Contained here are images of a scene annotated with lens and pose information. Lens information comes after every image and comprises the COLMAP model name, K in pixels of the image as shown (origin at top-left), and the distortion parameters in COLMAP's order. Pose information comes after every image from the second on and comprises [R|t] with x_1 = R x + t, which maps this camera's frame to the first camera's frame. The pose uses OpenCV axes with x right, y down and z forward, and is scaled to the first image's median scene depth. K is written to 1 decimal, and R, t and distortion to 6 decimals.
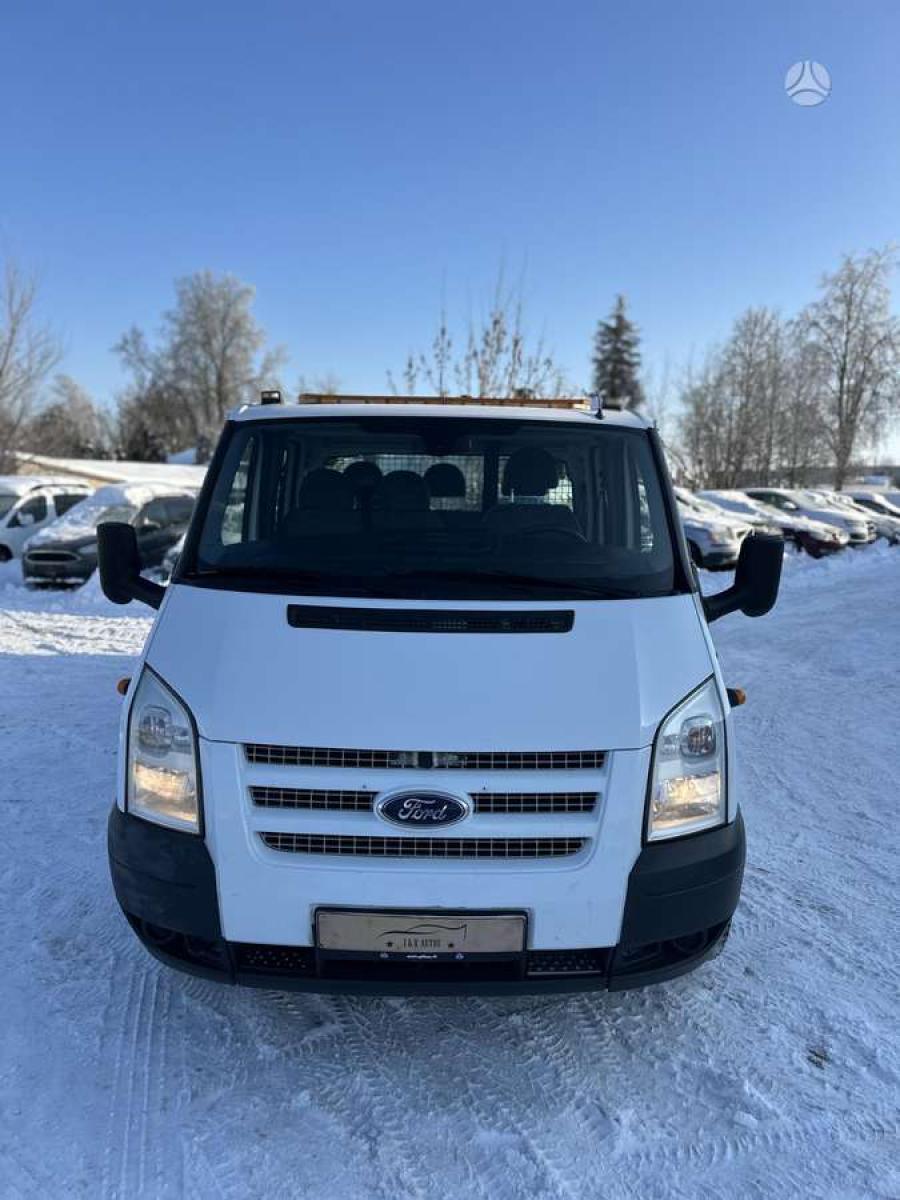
lens RADIAL K [[834.2, 0, 446.8], [0, 834.2, 618.6], [0, 0, 1]] dist [0.096113, -0.119493]
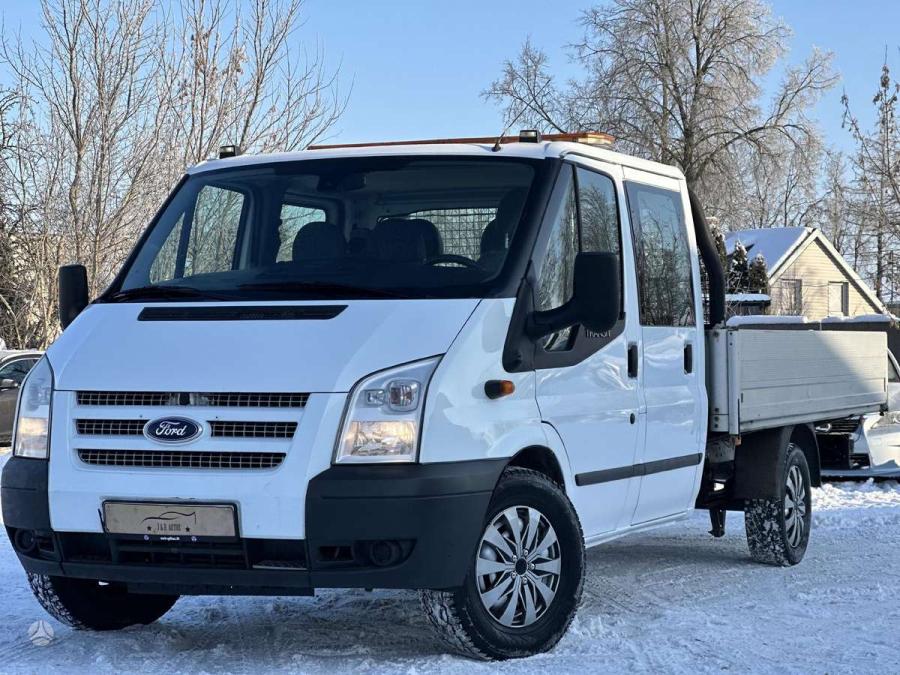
lens RADIAL K [[1977.2, 0, 450.0], [0, 1977.2, 337.5], [0, 0, 1]] dist [-0.330190, 7.176435]
pose [[0.918426, -0.023048, -0.394921, 1.630547], [-0.044156, 0.986090, -0.160239, 0.561305], [0.393121, 0.164606, 0.904633, -1.737718]]
